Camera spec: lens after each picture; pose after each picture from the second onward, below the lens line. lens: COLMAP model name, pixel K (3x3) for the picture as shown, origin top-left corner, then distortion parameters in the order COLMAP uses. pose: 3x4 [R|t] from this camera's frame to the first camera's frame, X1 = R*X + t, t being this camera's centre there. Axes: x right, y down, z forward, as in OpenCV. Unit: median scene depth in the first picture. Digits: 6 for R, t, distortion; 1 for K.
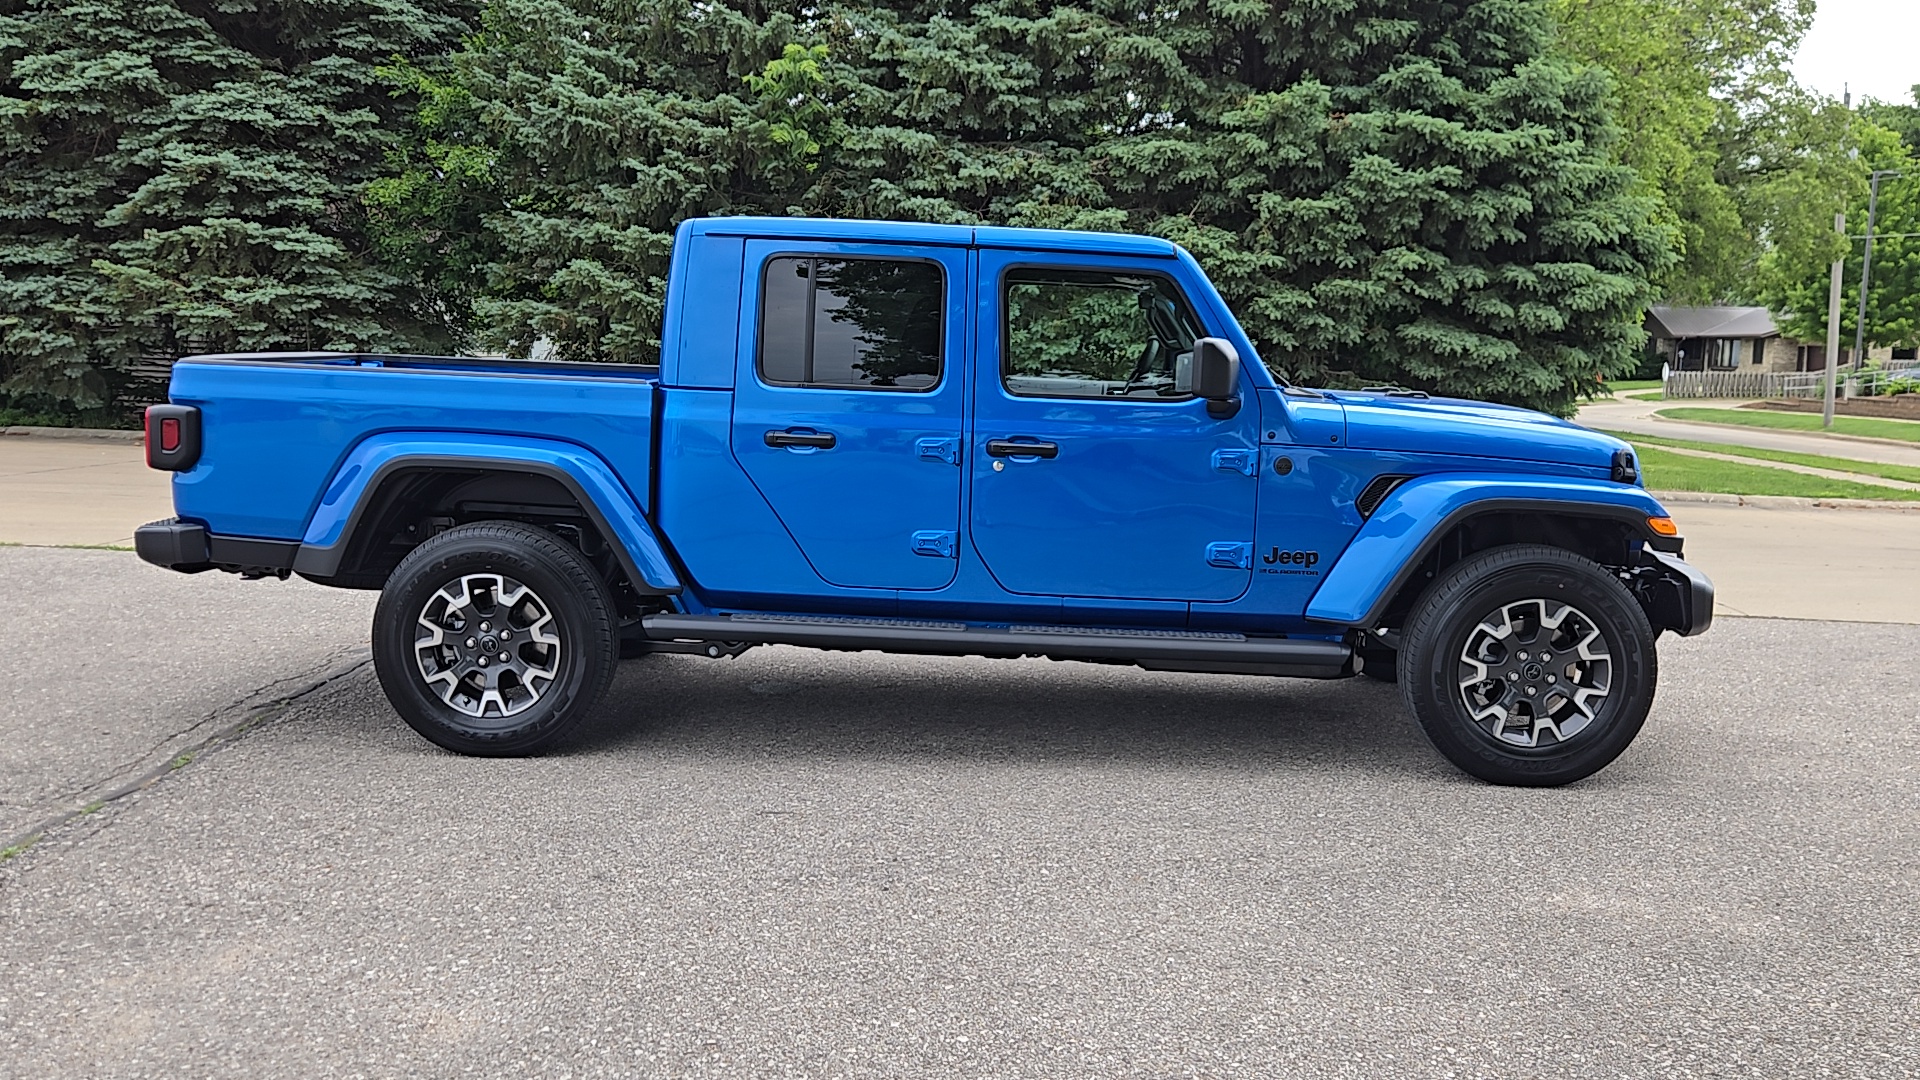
lens RADIAL K [[1614.5, 0, 954.4], [0, 1614.5, 545.9], [0, 0, 1]] dist [0.019814, -0.005021]
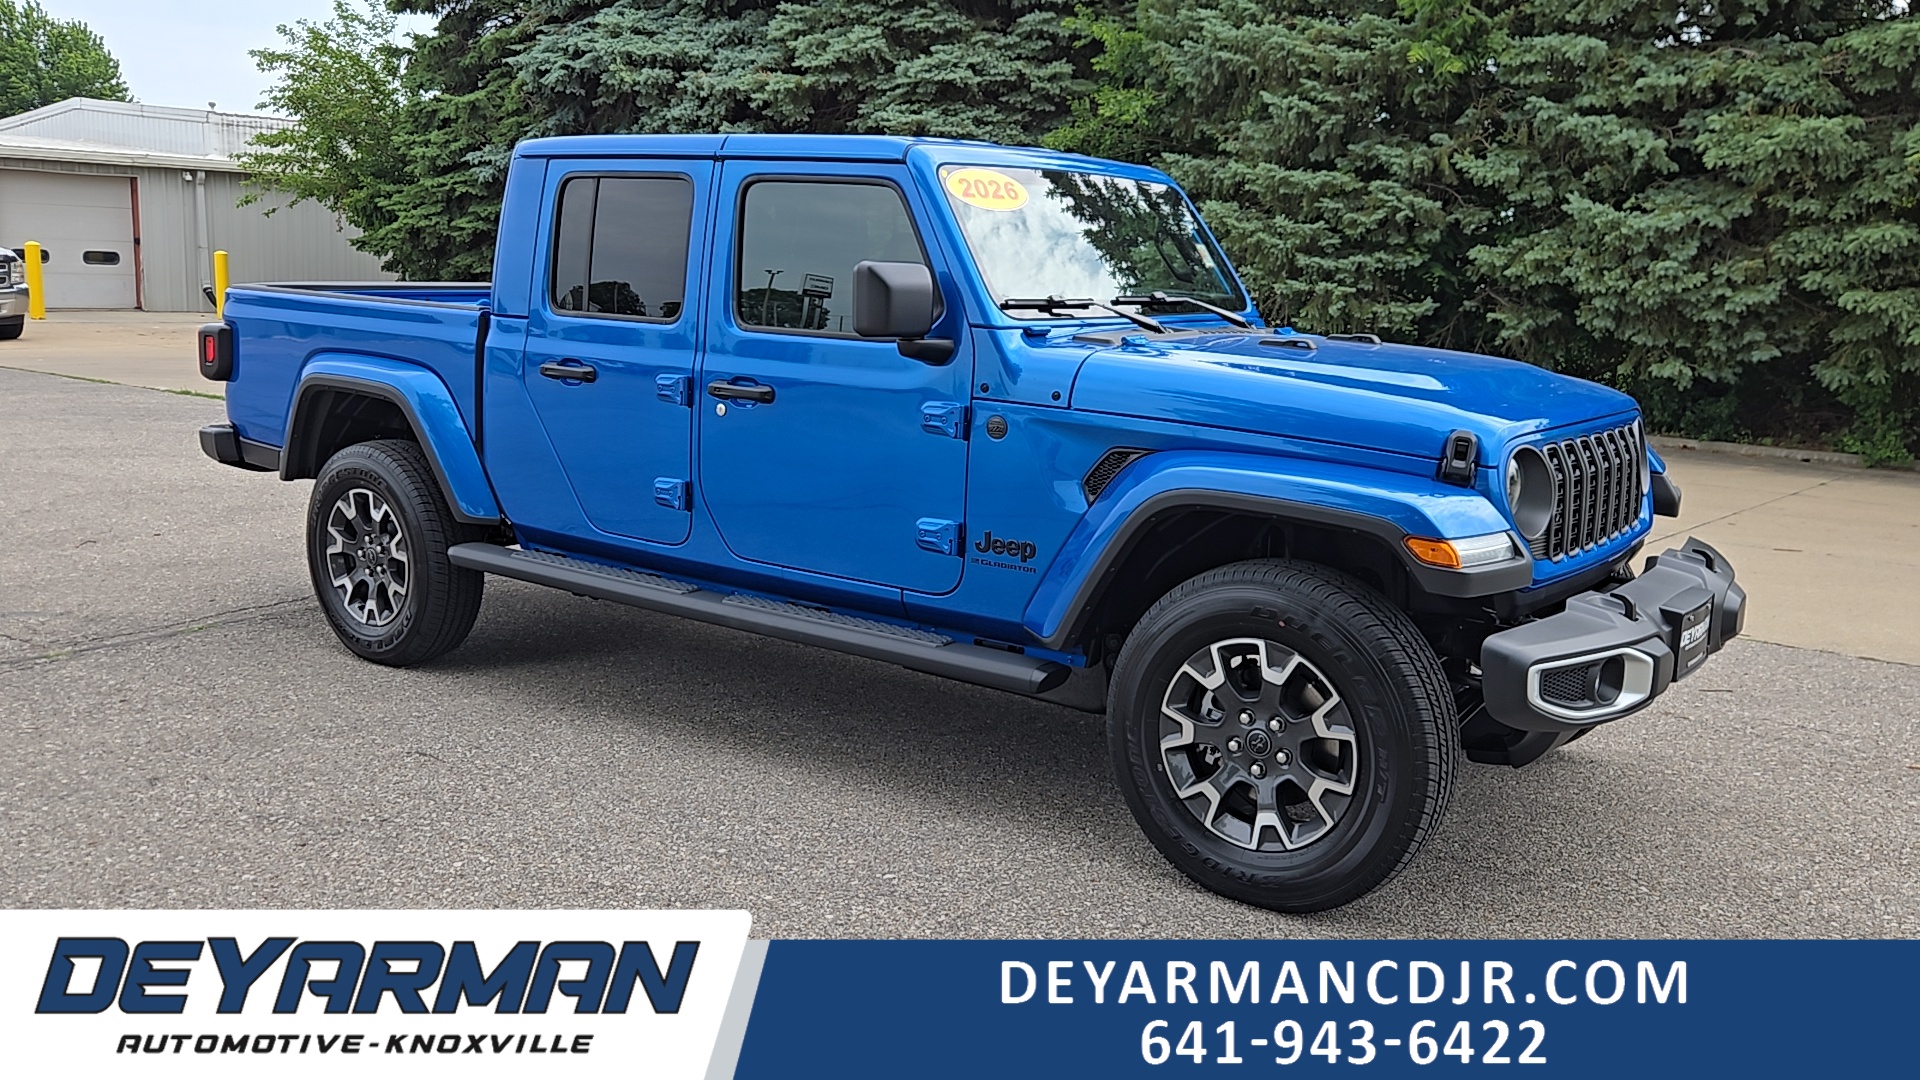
lens RADIAL K [[1618.1, 0, 960.0], [0, 1618.1, 540.0], [0, 0, 1]] dist [0.006158, 0.007315]
pose [[0.821352, 0.092787, -0.562824, 0.207798], [-0.078580, 0.995680, 0.049472, -0.010798], [0.564983, 0.003593, 0.825095, 0.115656]]
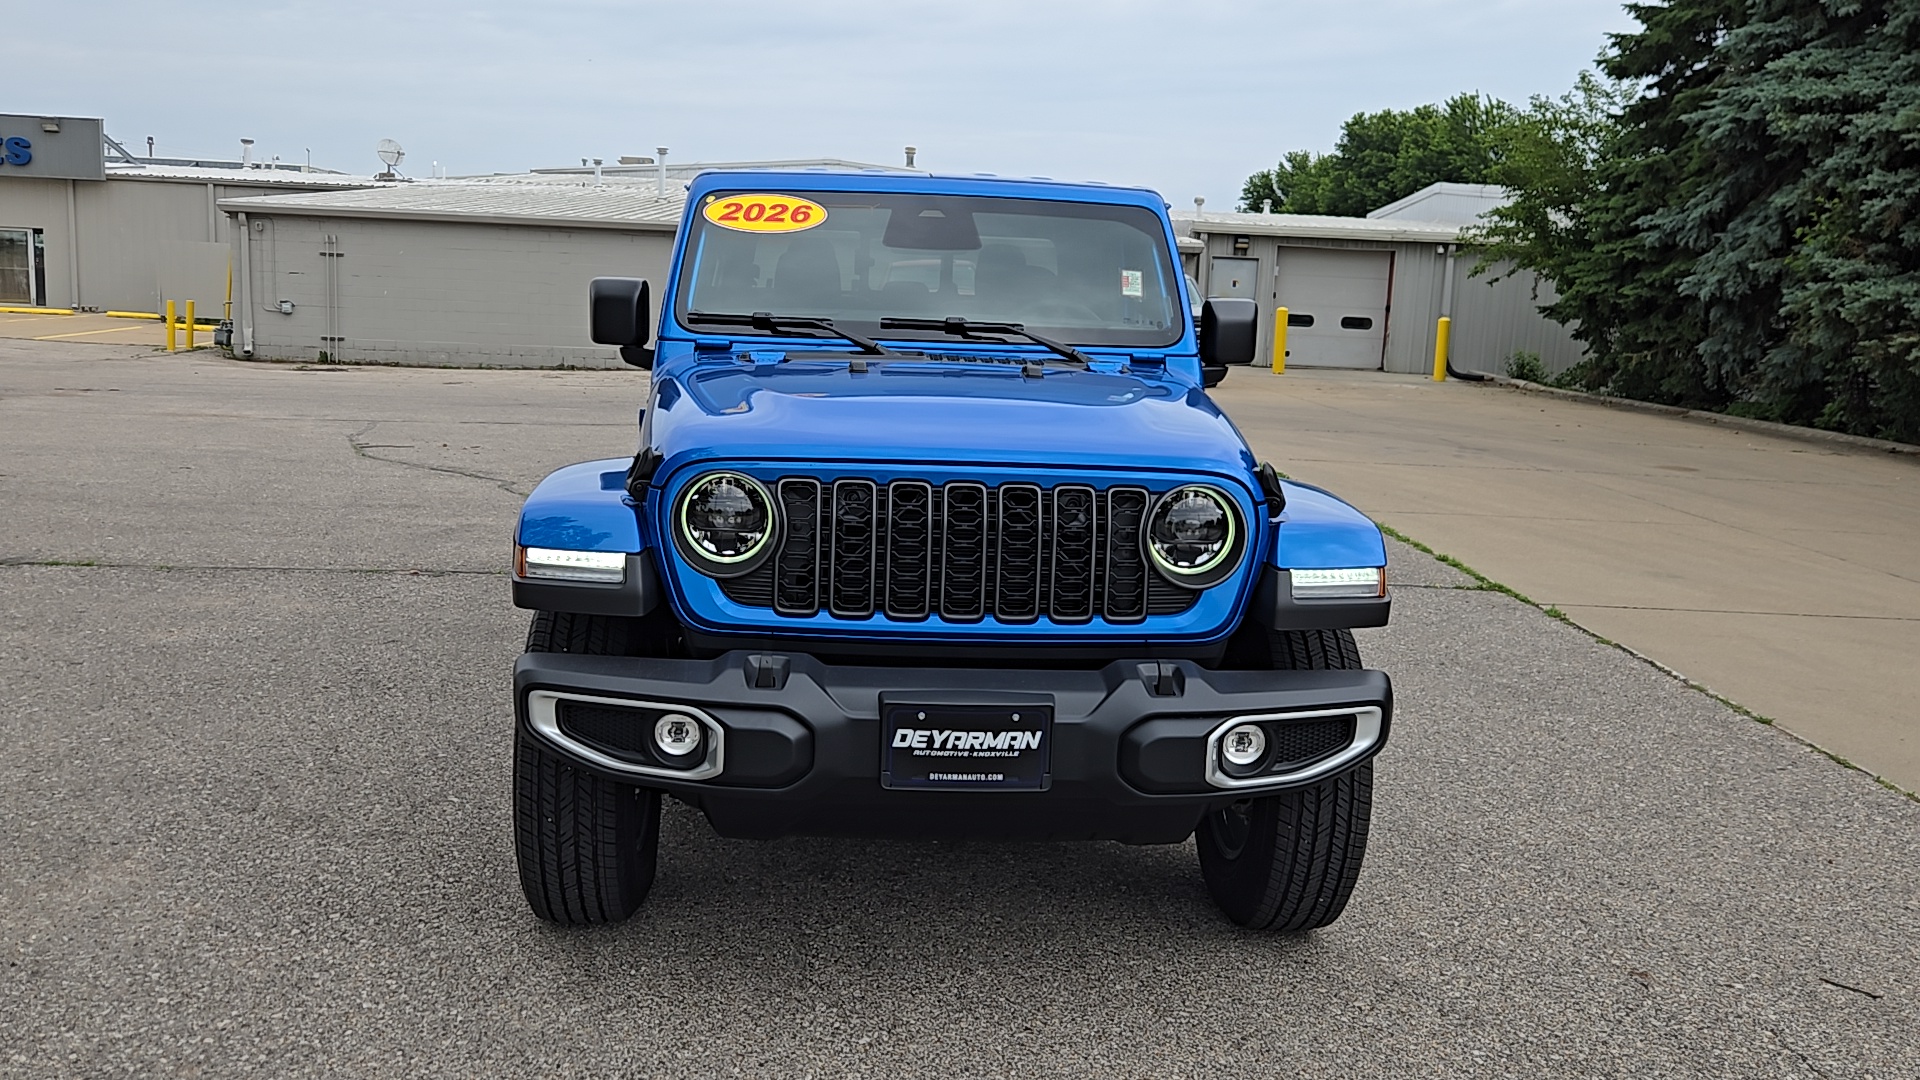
lens RADIAL K [[1629.4, 0, 960.0], [0, 1629.4, 540.0], [0, 0, 1]] dist [-0.004997, 0.009077]
pose [[0.098502, 0.129129, -0.986723, 0.370098], [-0.164564, 0.980007, 0.111823, -0.041678], [0.981436, 0.151364, 0.117782, 0.396192]]
